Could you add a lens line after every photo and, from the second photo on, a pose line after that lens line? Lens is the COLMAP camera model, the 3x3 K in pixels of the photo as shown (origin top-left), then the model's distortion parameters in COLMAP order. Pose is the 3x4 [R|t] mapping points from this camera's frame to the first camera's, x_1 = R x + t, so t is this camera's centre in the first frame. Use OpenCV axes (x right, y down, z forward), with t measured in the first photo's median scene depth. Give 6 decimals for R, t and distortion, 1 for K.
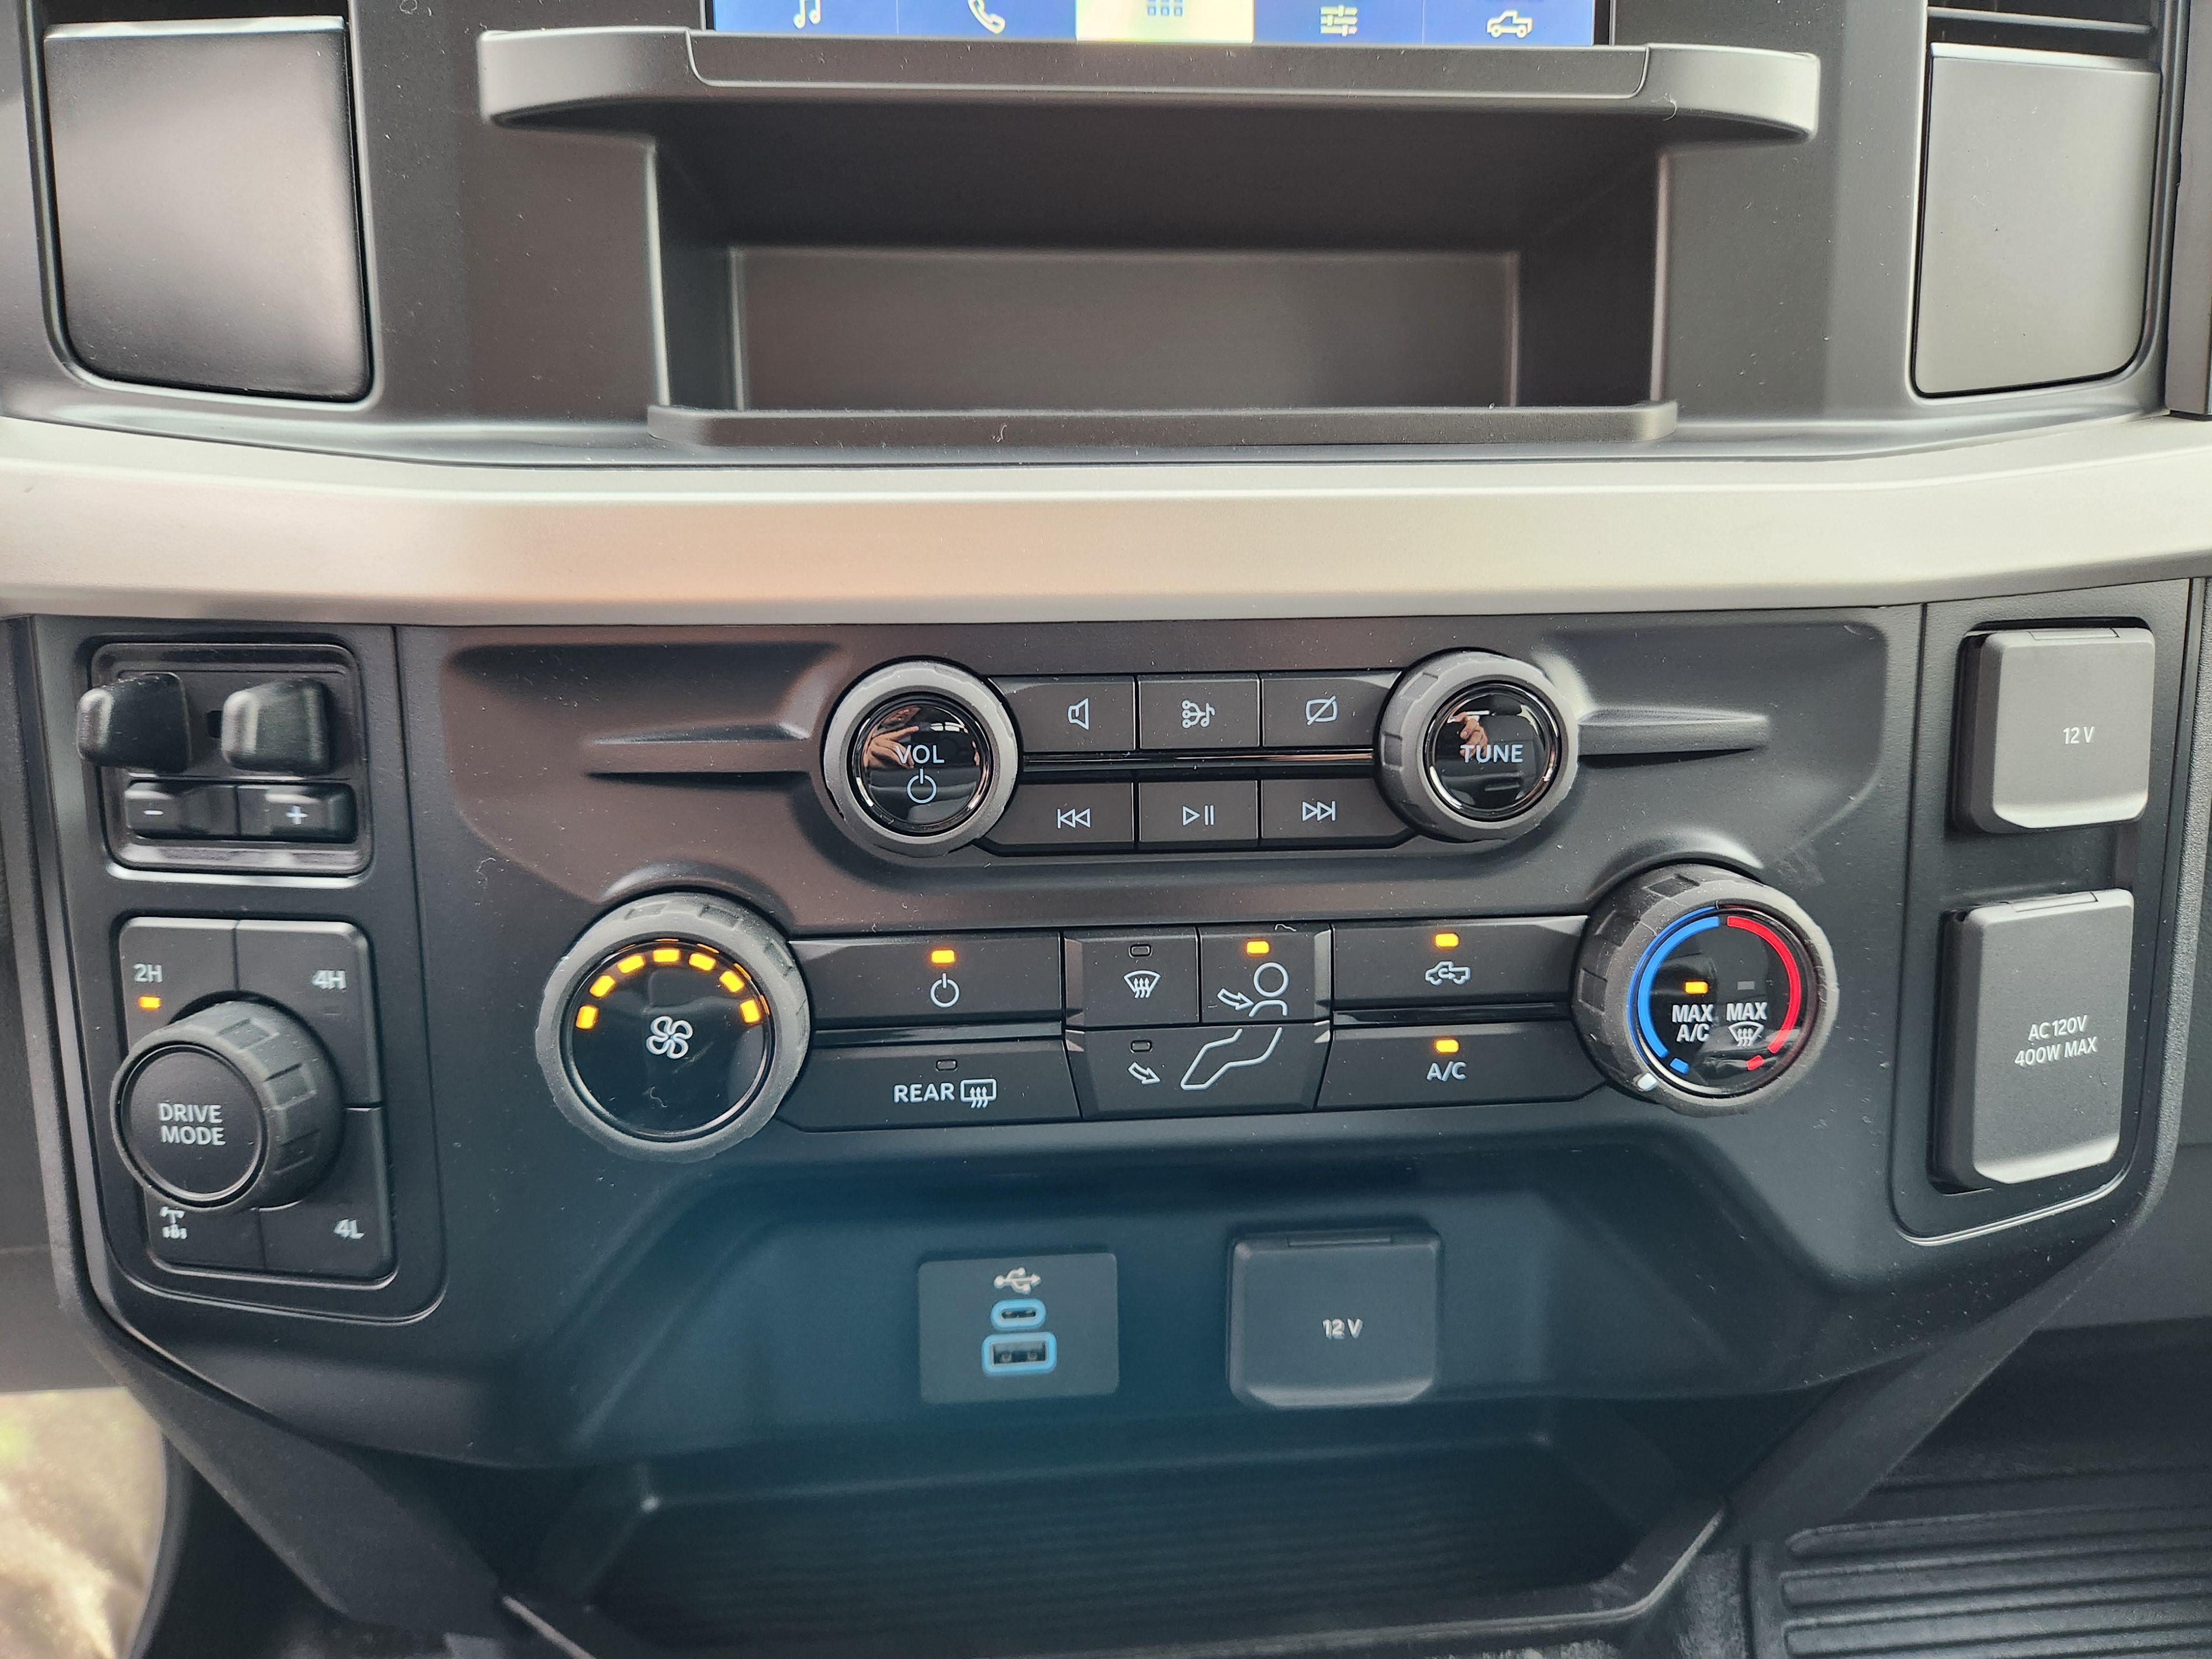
lens RADIAL K [[1523.5, 0, 1084.0], [0, 1523.5, 827.3], [0, 0, 1]] dist [0.014949, -0.007694]
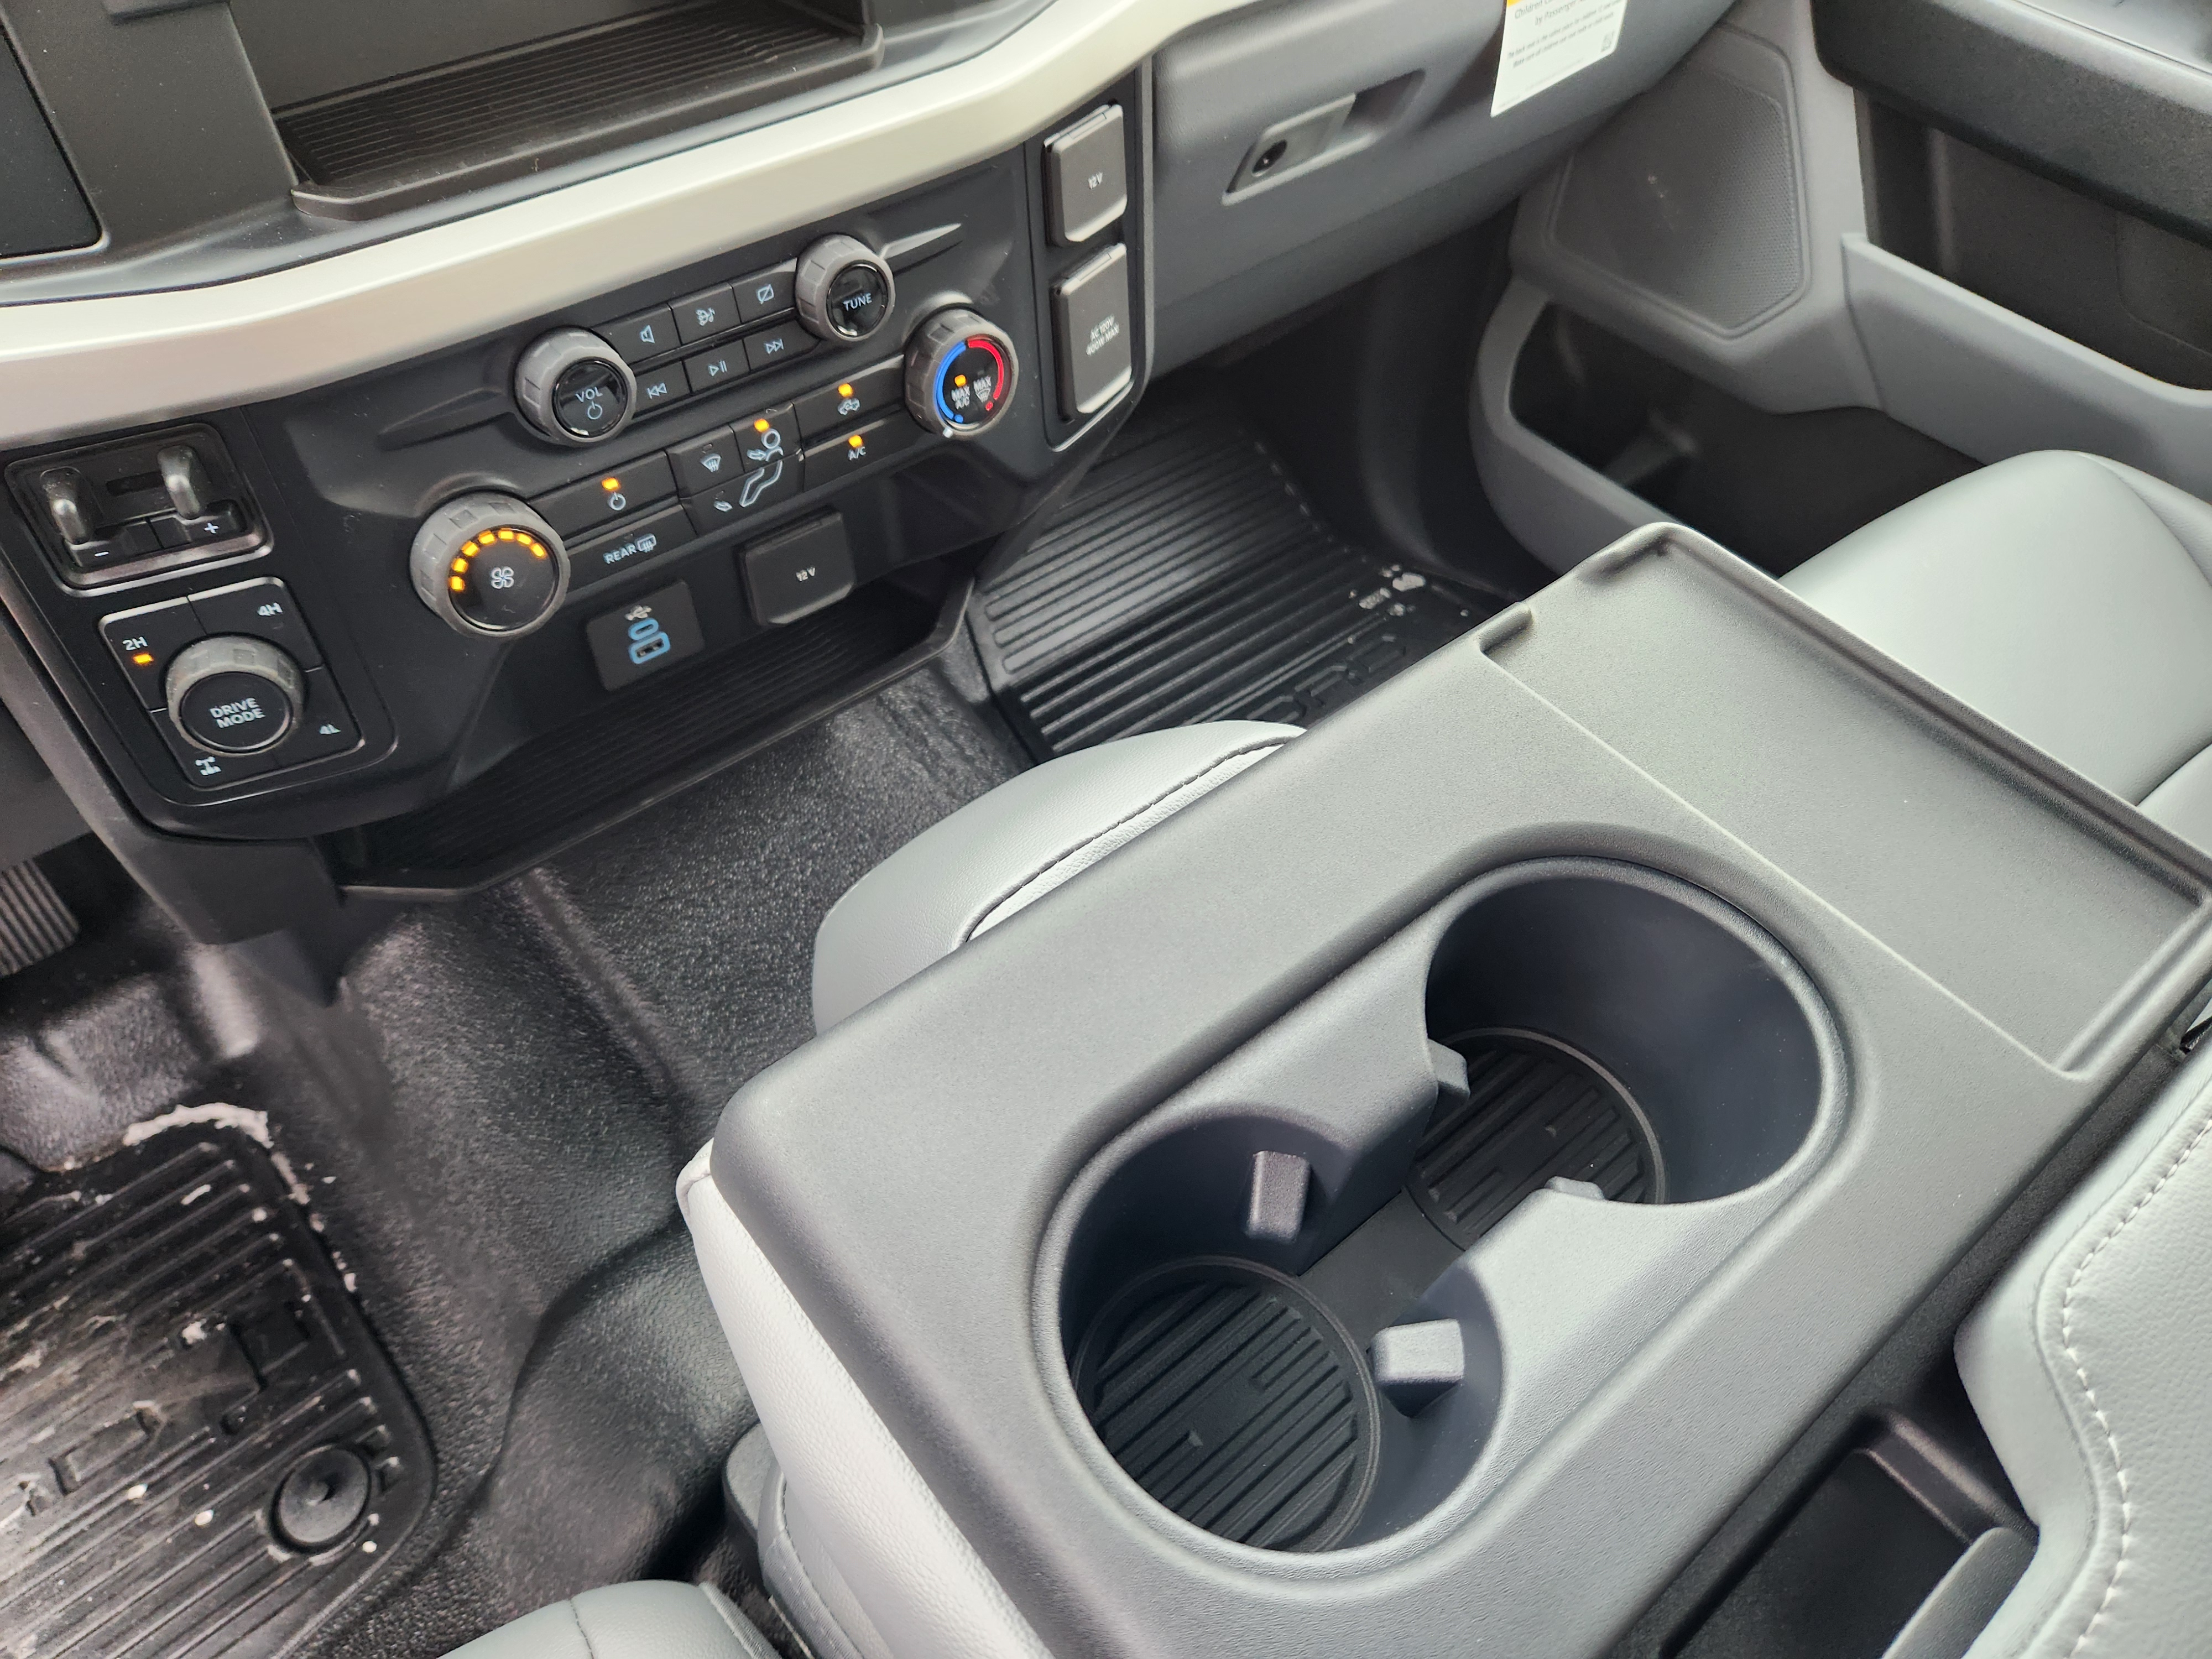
lens RADIAL K [[1523.5, 0, 1093.4], [0, 1523.5, 832.6], [0, 0, 1]] dist [0.014949, -0.007694]
pose [[0.817898, -0.409717, 0.403949, -0.517866], [0.109105, 0.799783, 0.590291, -0.585578], [-0.564923, -0.438725, 0.698843, -0.781362]]
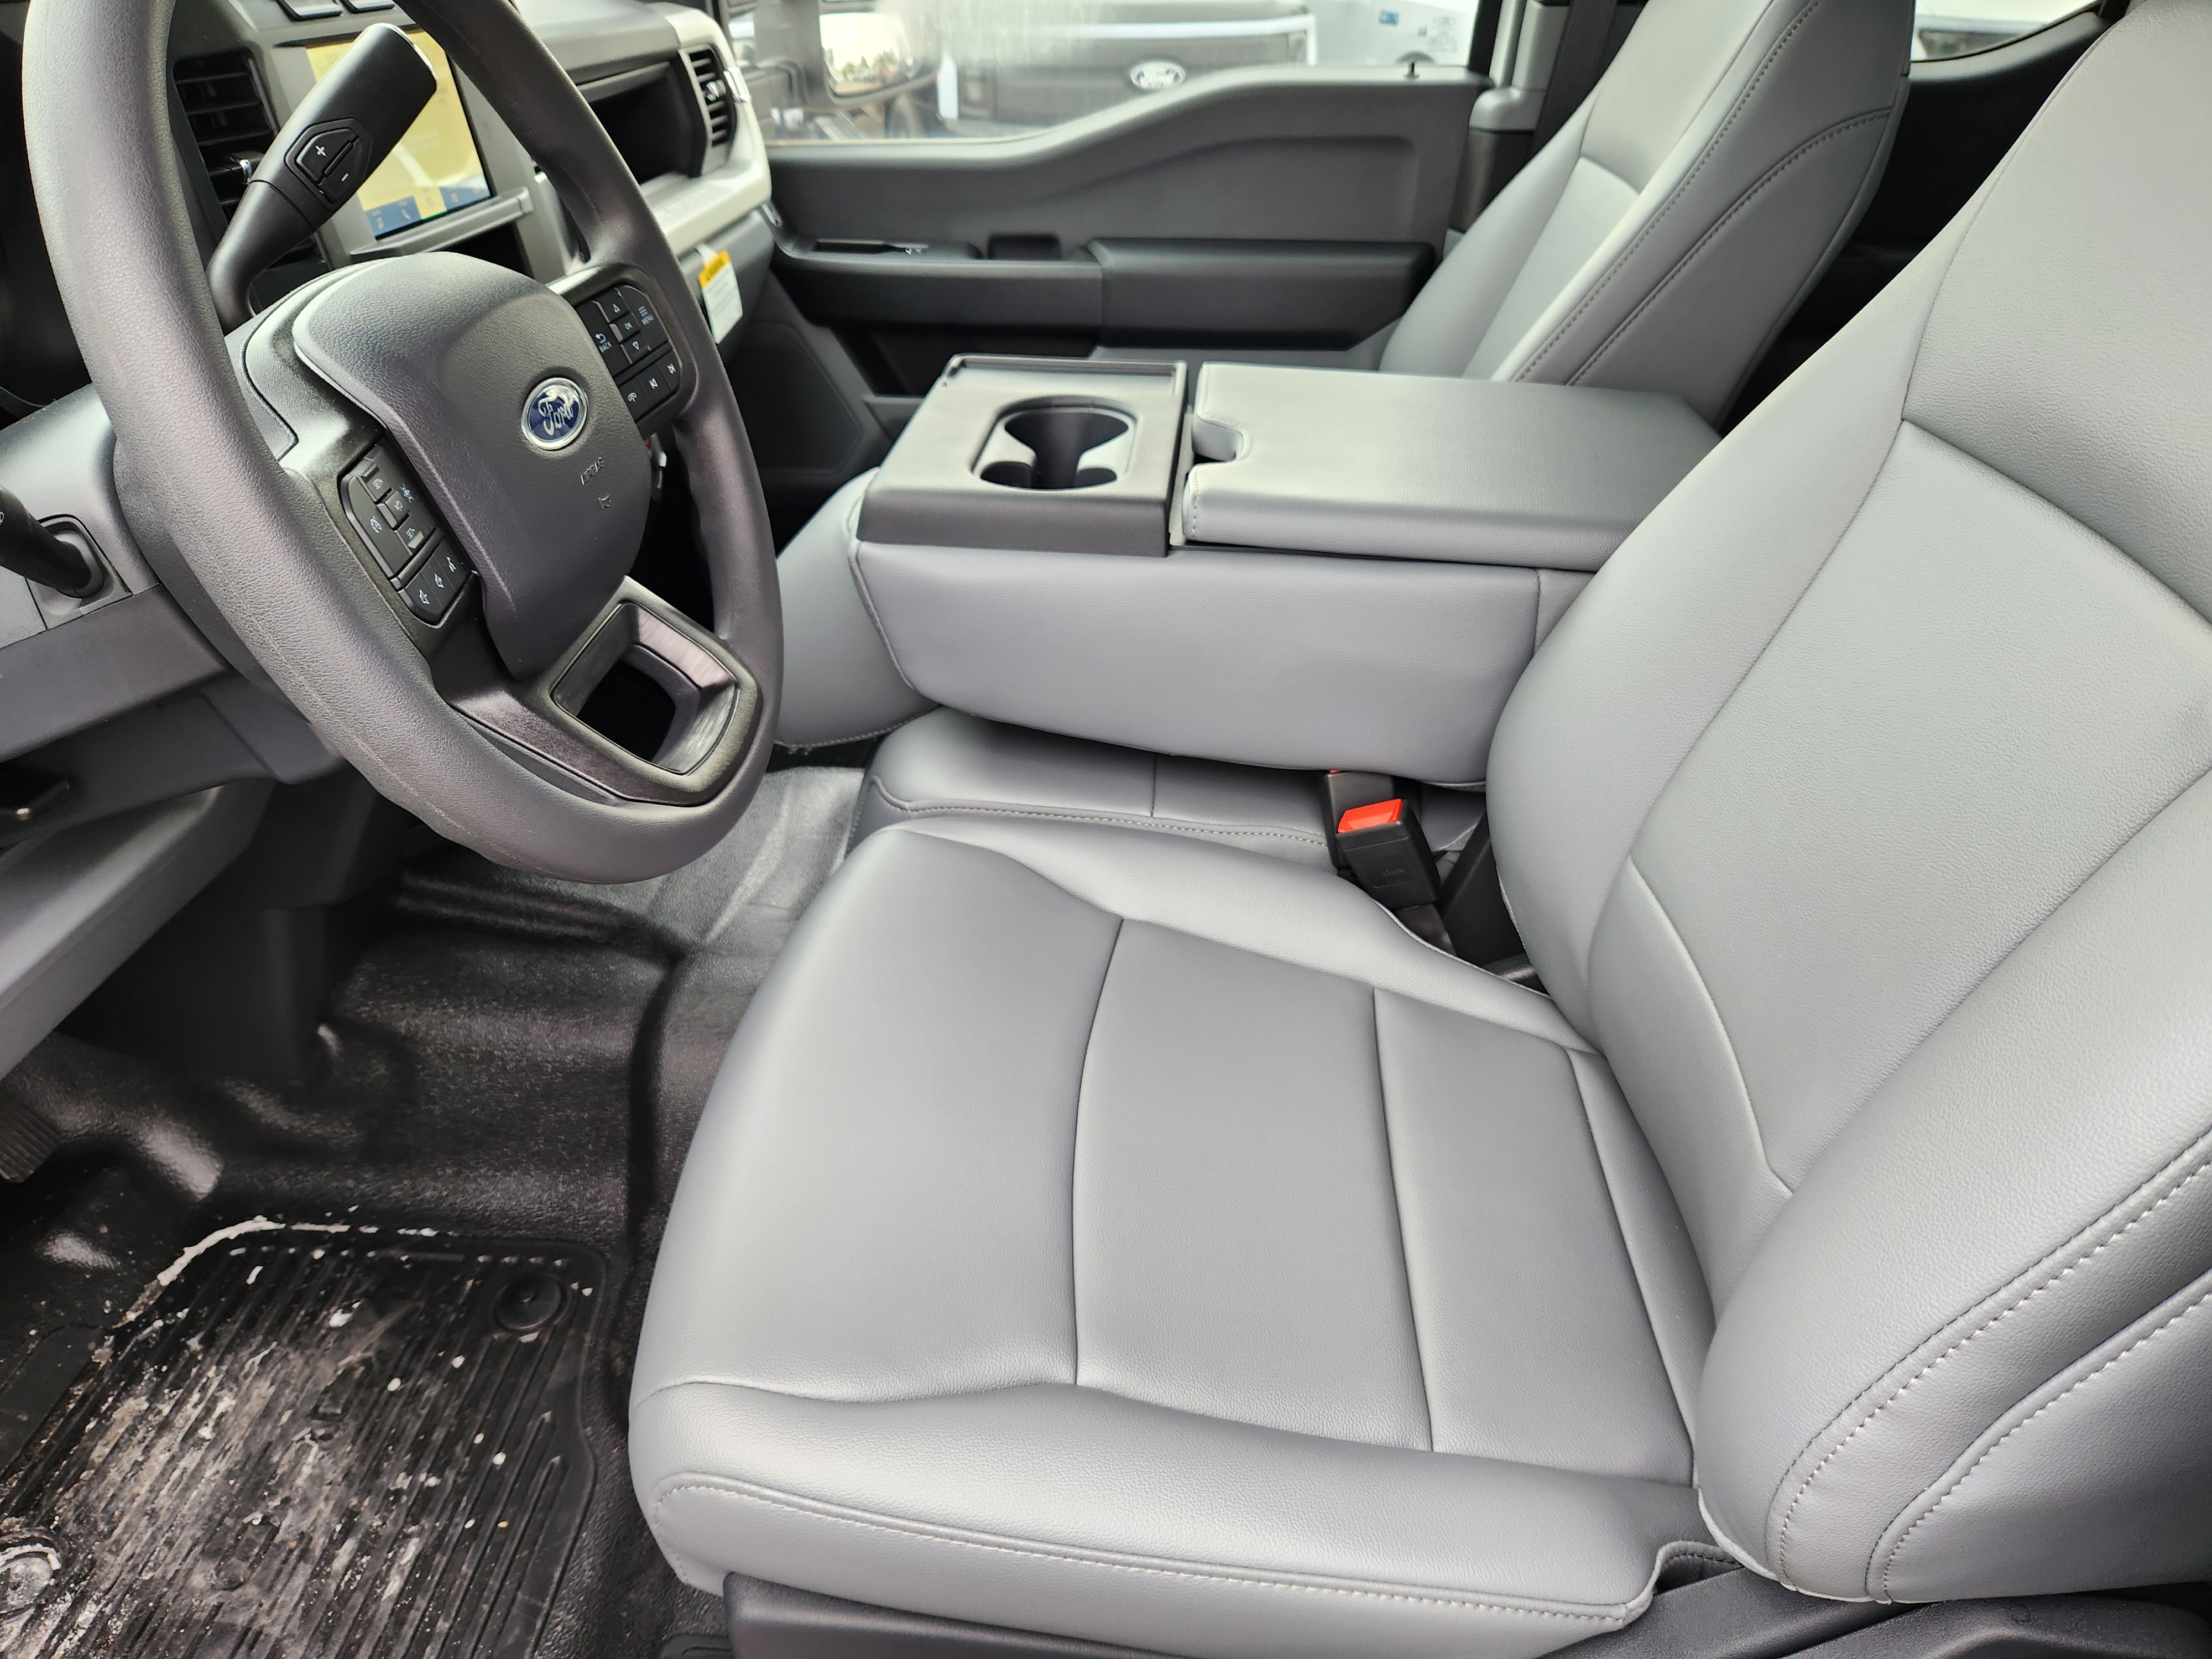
lens RADIAL K [[1523.5, 0, 1126.3], [0, 1523.5, 822.2], [0, 0, 1]] dist [0.014949, -0.007694]
pose [[0.159404, -0.500315, 0.851043, -3.459840], [0.263860, 0.852296, 0.451630, -0.517302], [-0.951298, 0.152565, 0.267873, -1.235301]]
